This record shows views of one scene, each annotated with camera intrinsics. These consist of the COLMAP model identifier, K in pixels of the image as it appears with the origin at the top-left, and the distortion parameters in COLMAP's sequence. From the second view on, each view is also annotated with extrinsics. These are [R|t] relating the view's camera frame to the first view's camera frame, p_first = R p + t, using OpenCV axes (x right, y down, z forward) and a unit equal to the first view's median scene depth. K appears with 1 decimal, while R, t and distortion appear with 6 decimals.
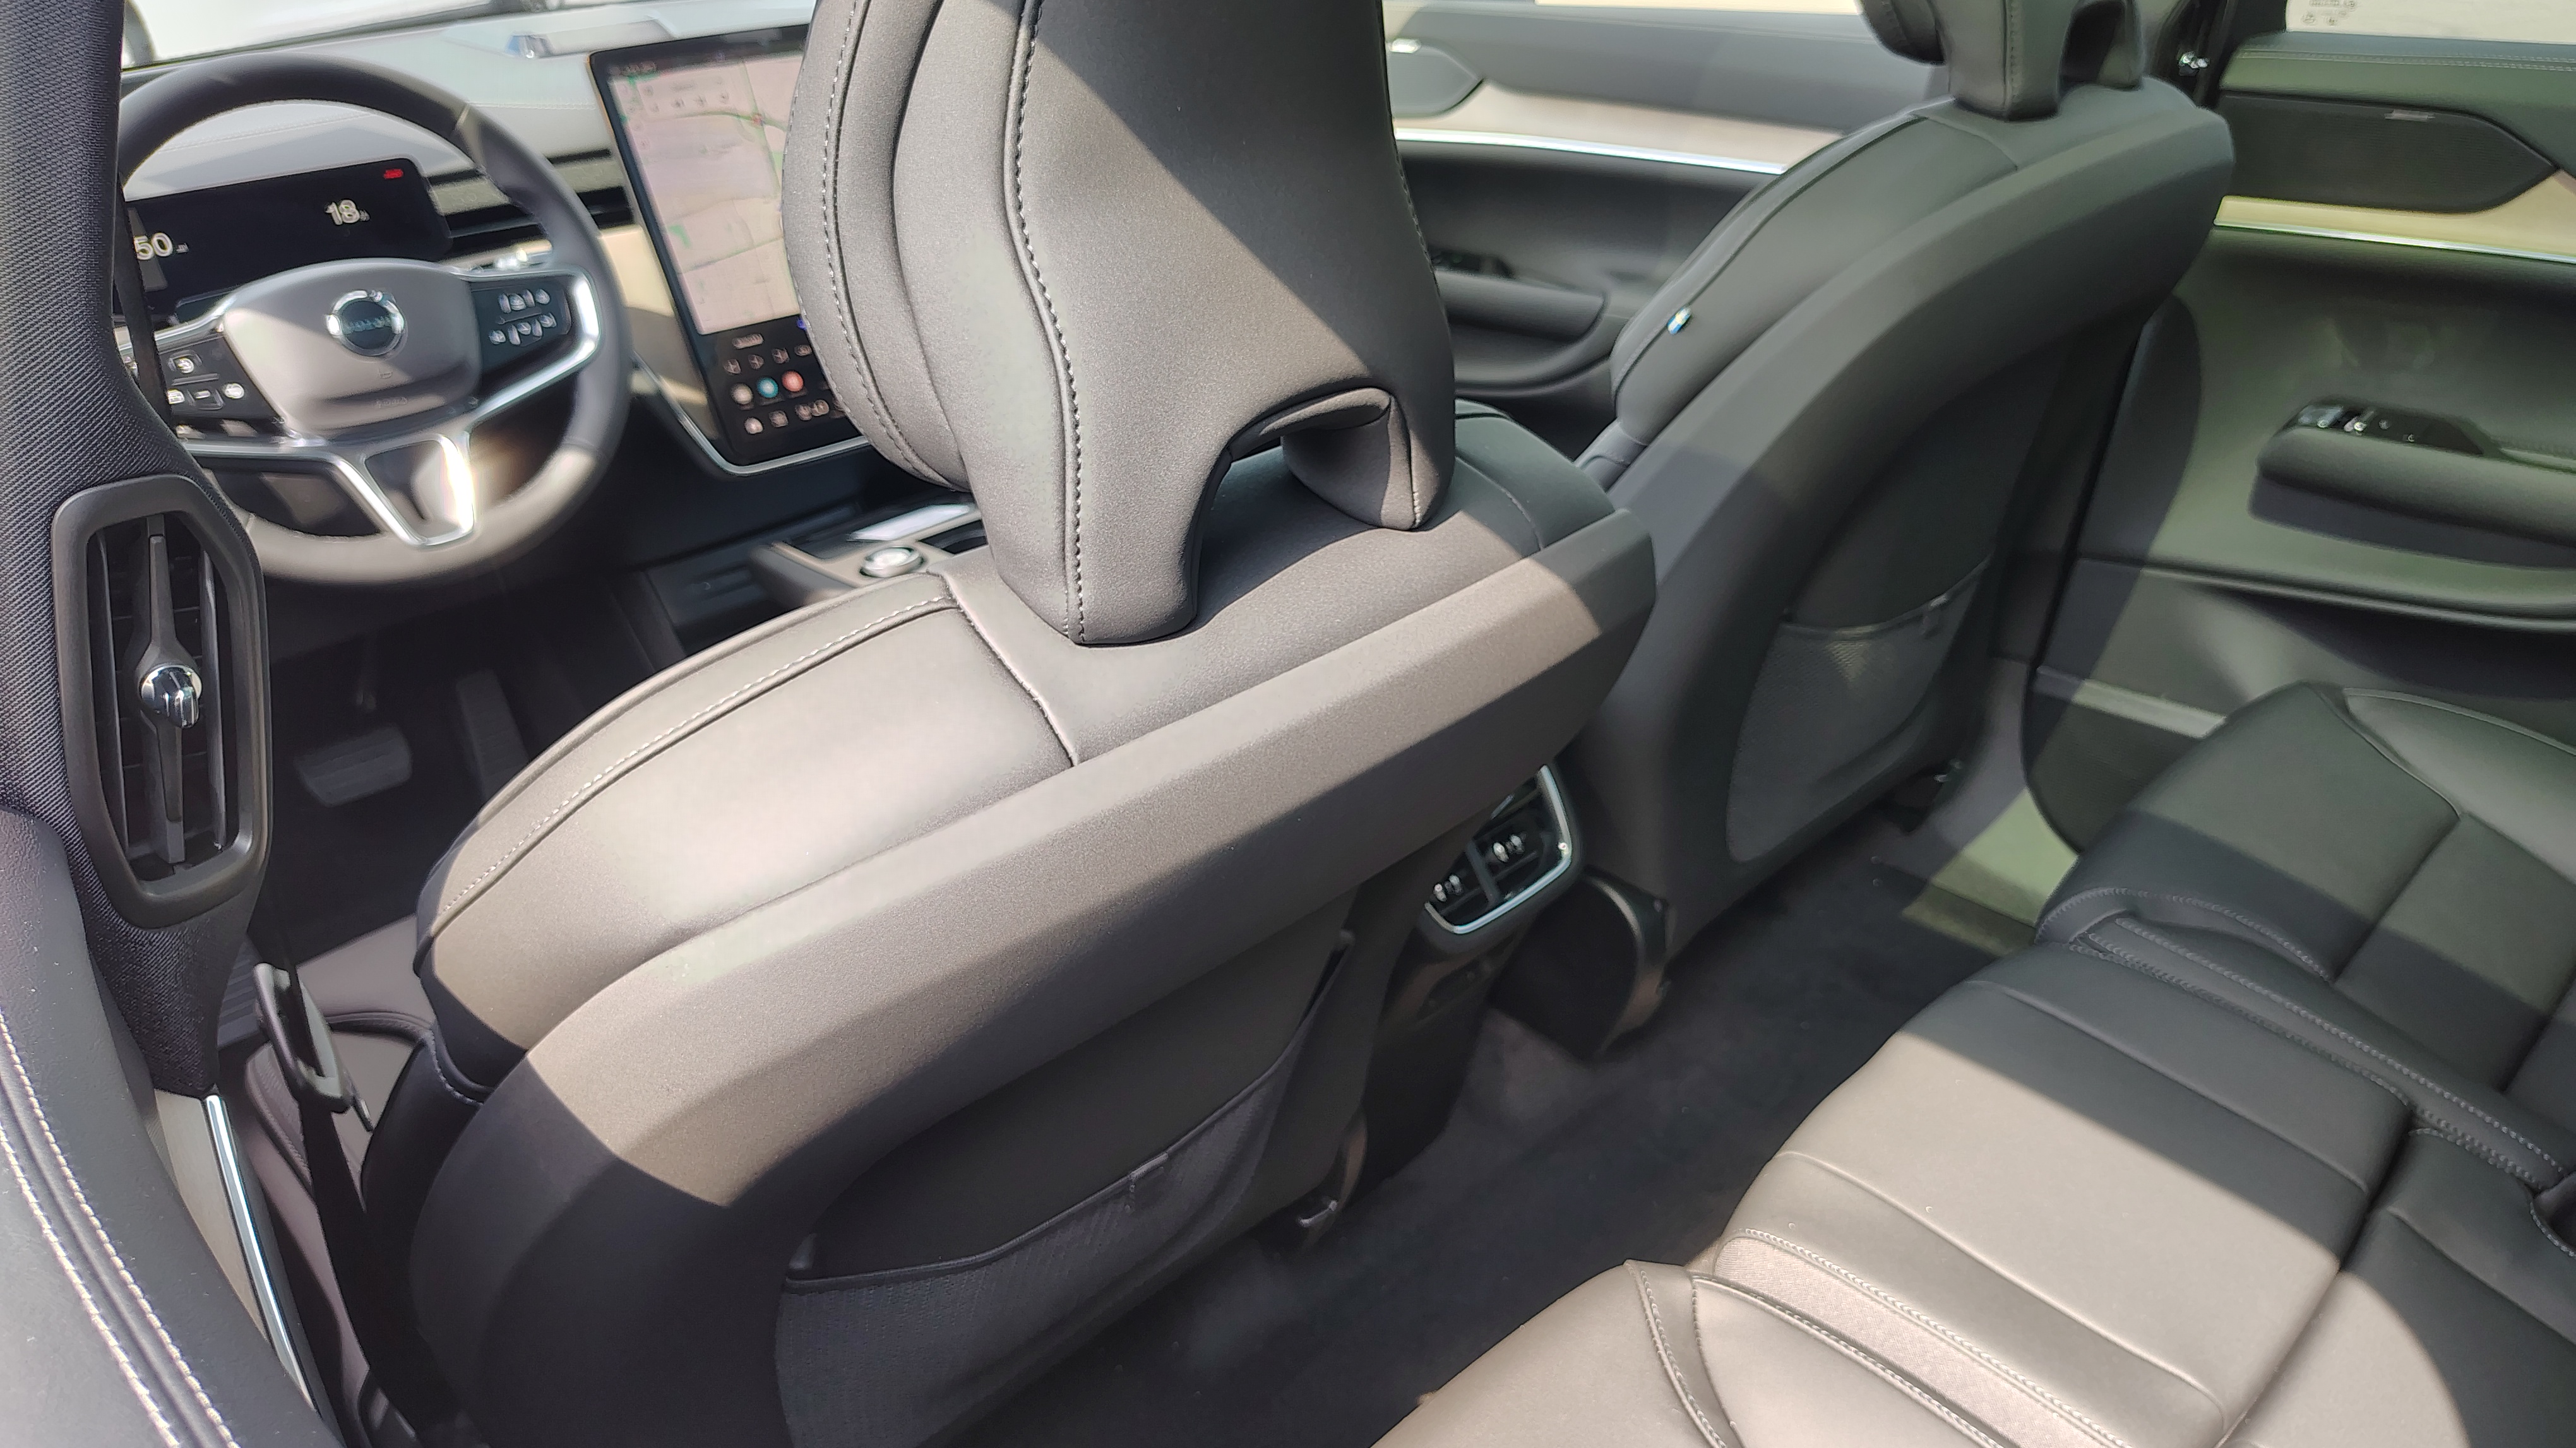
lens RADIAL K [[1843.5, 0, 1316.2], [0, 1843.5, 747.6], [0, 0, 1]] dist [0.024788, -0.037211]
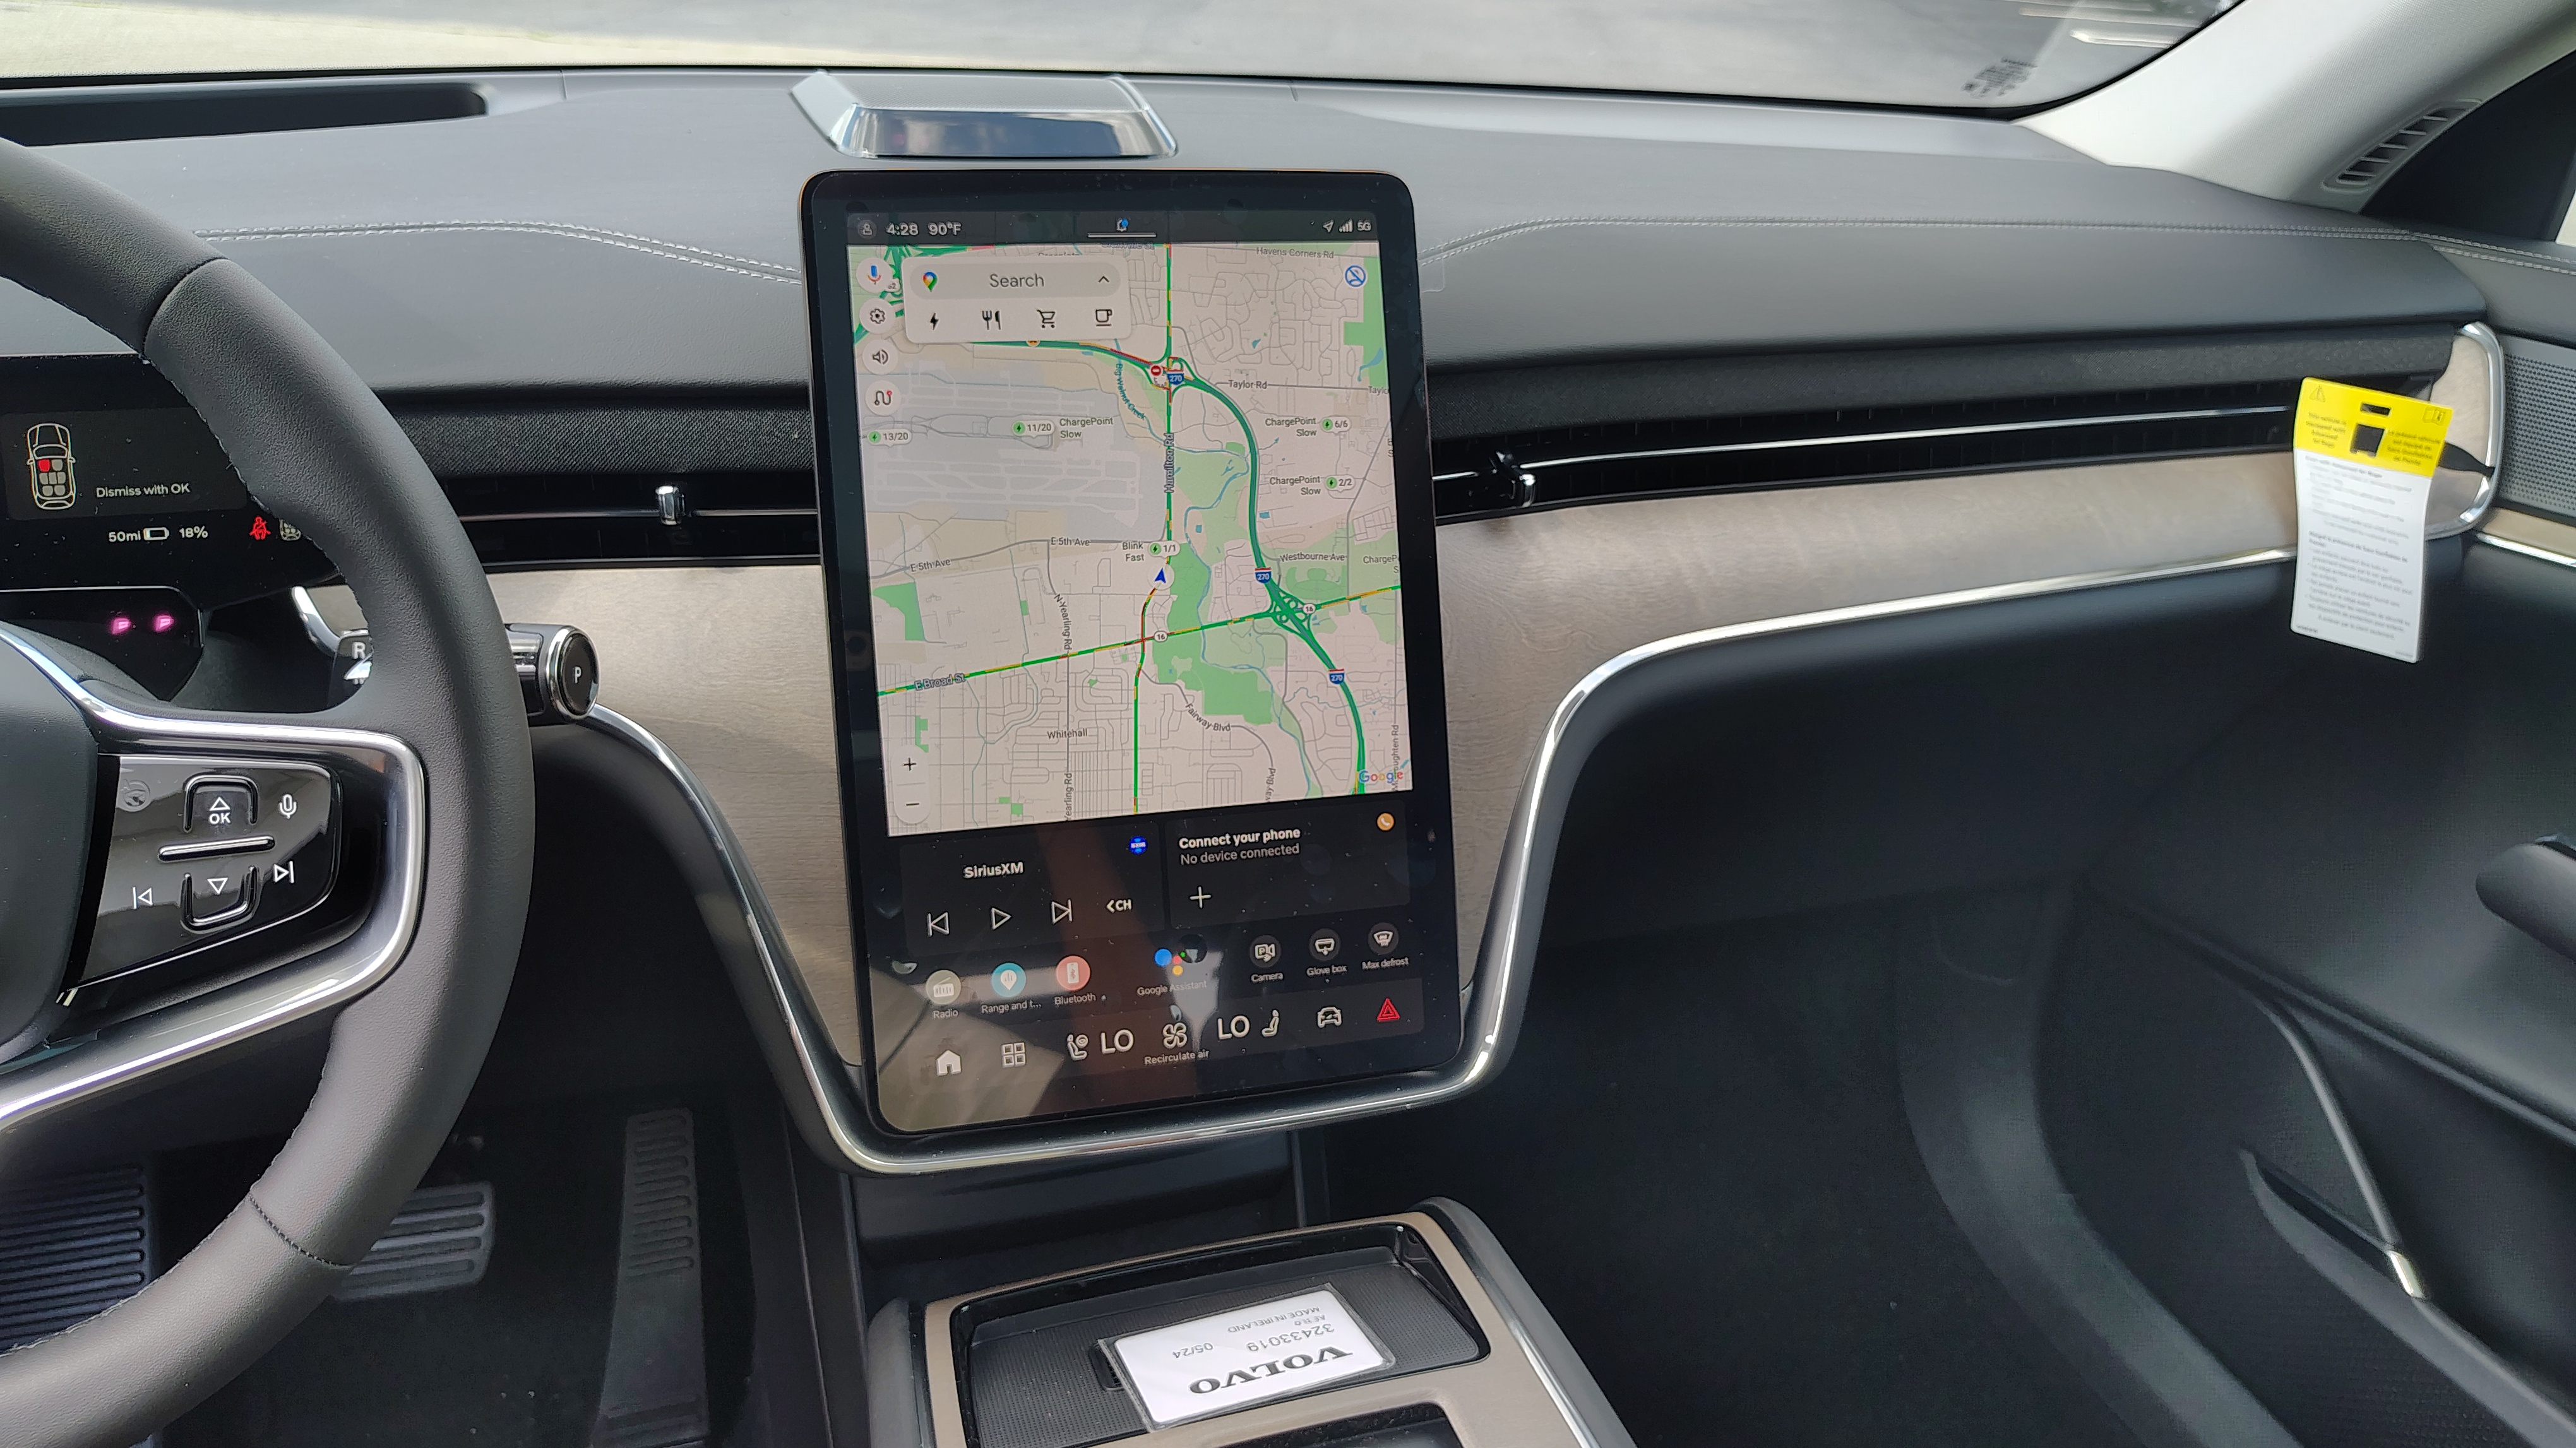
lens RADIAL K [[1843.5, 0, 1317.9], [0, 1843.5, 709.4], [0, 0, 1]] dist [0.024788, -0.037211]
pose [[0.898633, 0.262960, -0.351156, -0.101221], [-0.282731, 0.959185, -0.005252, -0.281675], [0.335443, 0.104002, 0.936302, 0.636601]]
